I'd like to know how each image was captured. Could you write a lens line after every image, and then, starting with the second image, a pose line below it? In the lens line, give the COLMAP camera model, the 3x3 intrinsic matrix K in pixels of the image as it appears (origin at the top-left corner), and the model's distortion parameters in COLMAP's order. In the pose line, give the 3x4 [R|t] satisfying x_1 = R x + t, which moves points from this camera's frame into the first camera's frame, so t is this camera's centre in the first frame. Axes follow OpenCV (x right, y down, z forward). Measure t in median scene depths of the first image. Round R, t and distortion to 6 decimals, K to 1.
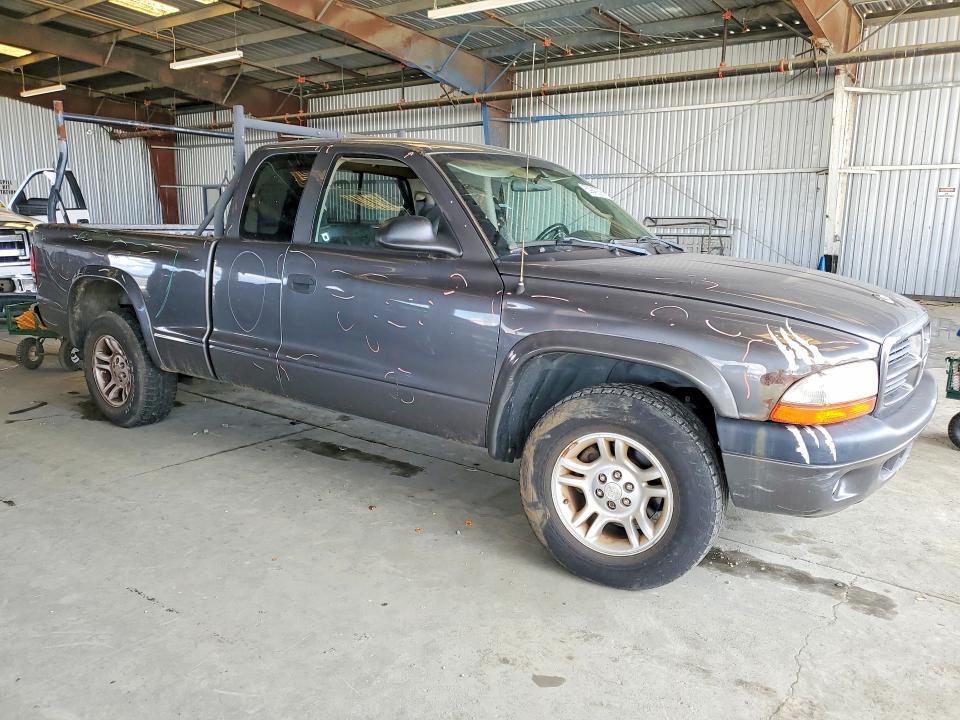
lens RADIAL K [[733.4, 0, 479.5], [0, 733.4, 362.4], [0, 0, 1]] dist [0.006594, 0.000458]
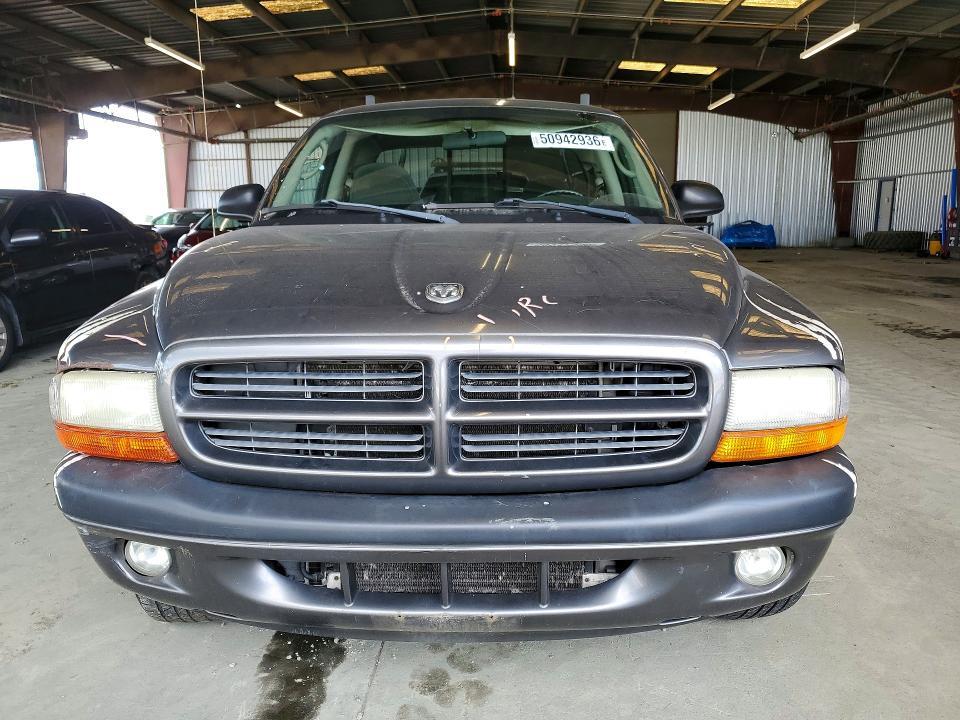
lens RADIAL K [[733.4, 0, 505.6], [0, 733.4, 362.3], [0, 0, 1]] dist [0.006594, 0.000458]
pose [[0.594495, 0.130514, -0.793437, 0.172723], [-0.132697, 0.989135, 0.063280, -0.011904], [0.793075, 0.067667, 0.605354, 0.128805]]
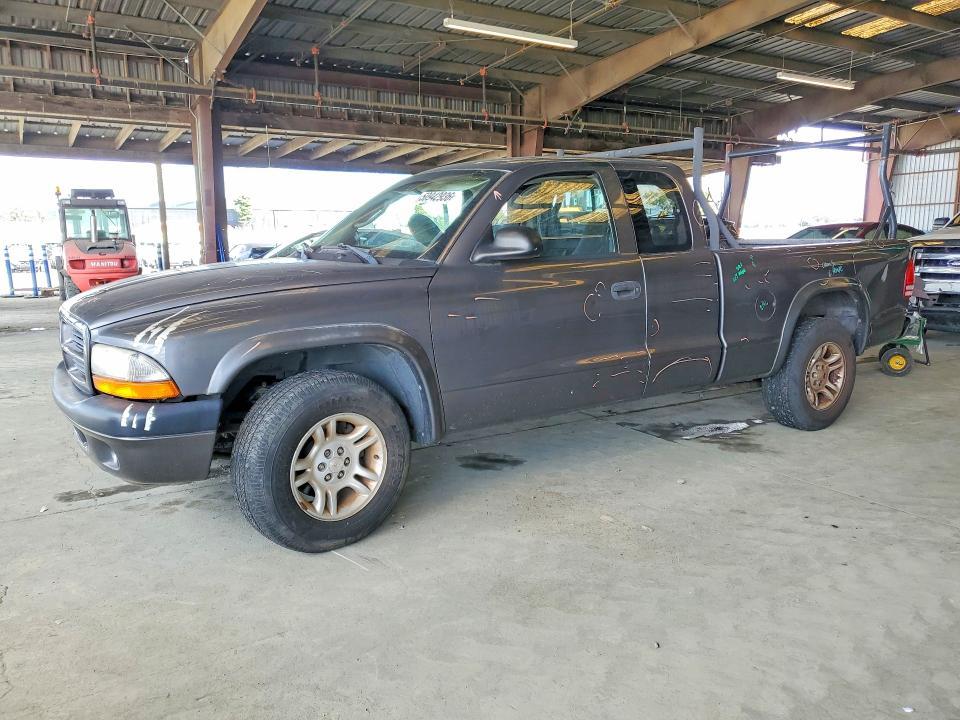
lens RADIAL K [[733.4, 0, 476.7], [0, 733.4, 363.8], [0, 0, 1]] dist [0.006594, 0.000458]
pose [[-0.321600, 0.140050, -0.936461, 0.250045], [-0.177643, 0.962516, 0.204953, -0.053887], [0.930062, 0.232269, -0.284667, 0.329238]]
